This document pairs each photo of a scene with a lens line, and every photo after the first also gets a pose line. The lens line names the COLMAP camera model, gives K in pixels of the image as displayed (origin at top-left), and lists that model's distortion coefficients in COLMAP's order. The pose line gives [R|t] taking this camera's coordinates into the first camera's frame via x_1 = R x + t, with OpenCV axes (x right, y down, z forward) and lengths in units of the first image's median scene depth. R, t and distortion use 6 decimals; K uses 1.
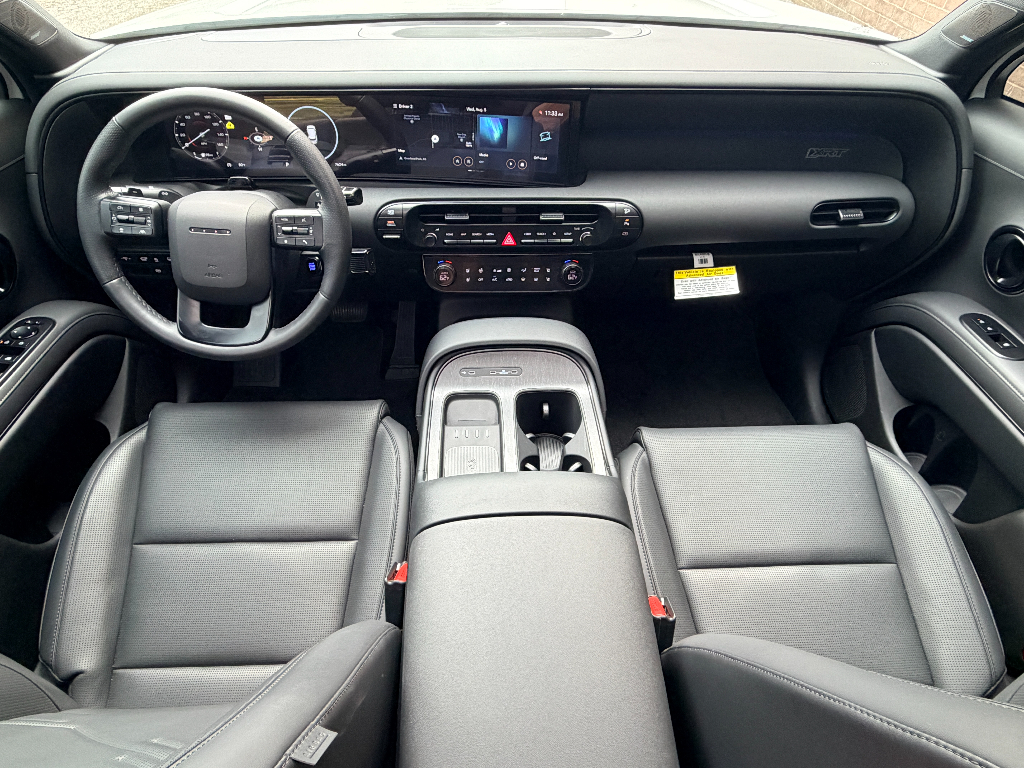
lens RADIAL K [[596.0, 0, 502.4], [0, 596.0, 378.5], [0, 0, 1]] dist [0.001699, 0.001087]
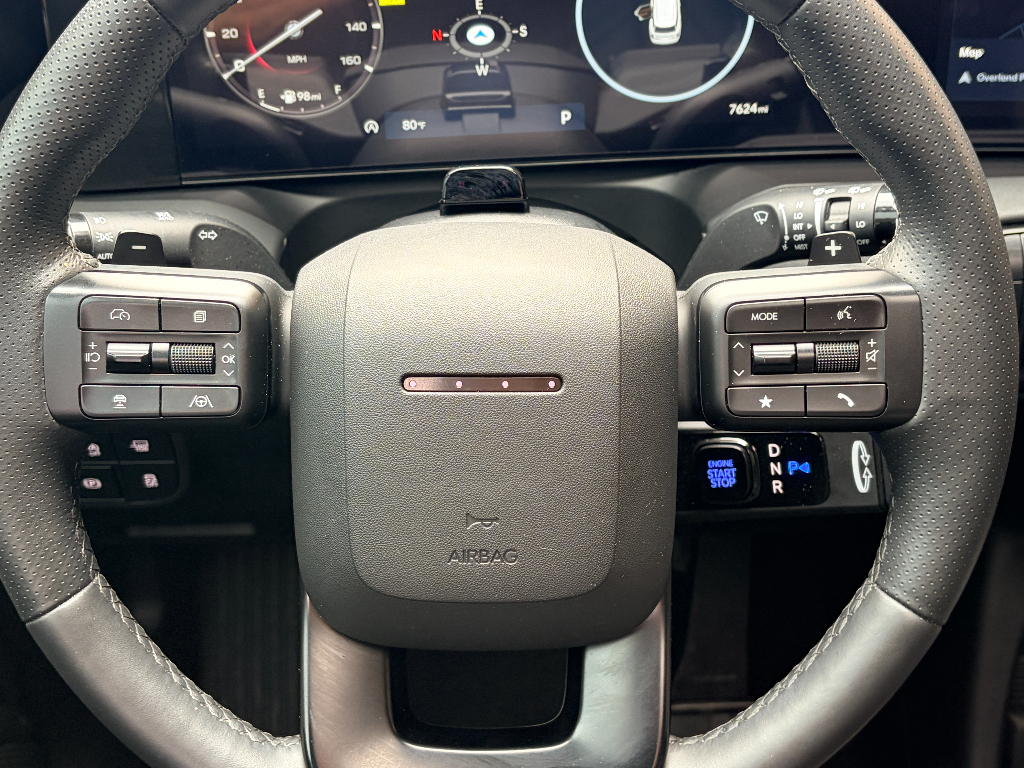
lens RADIAL K [[1378.0, 0, 512.0], [0, 1378.0, 384.0], [0, 0, 1]] dist [0.030148, 0.026157]
pose [[0.998622, -0.032937, -0.040853, -0.372817], [0.027082, 0.990284, -0.136398, -0.141987], [0.044949, 0.135103, 0.989811, 0.358898]]
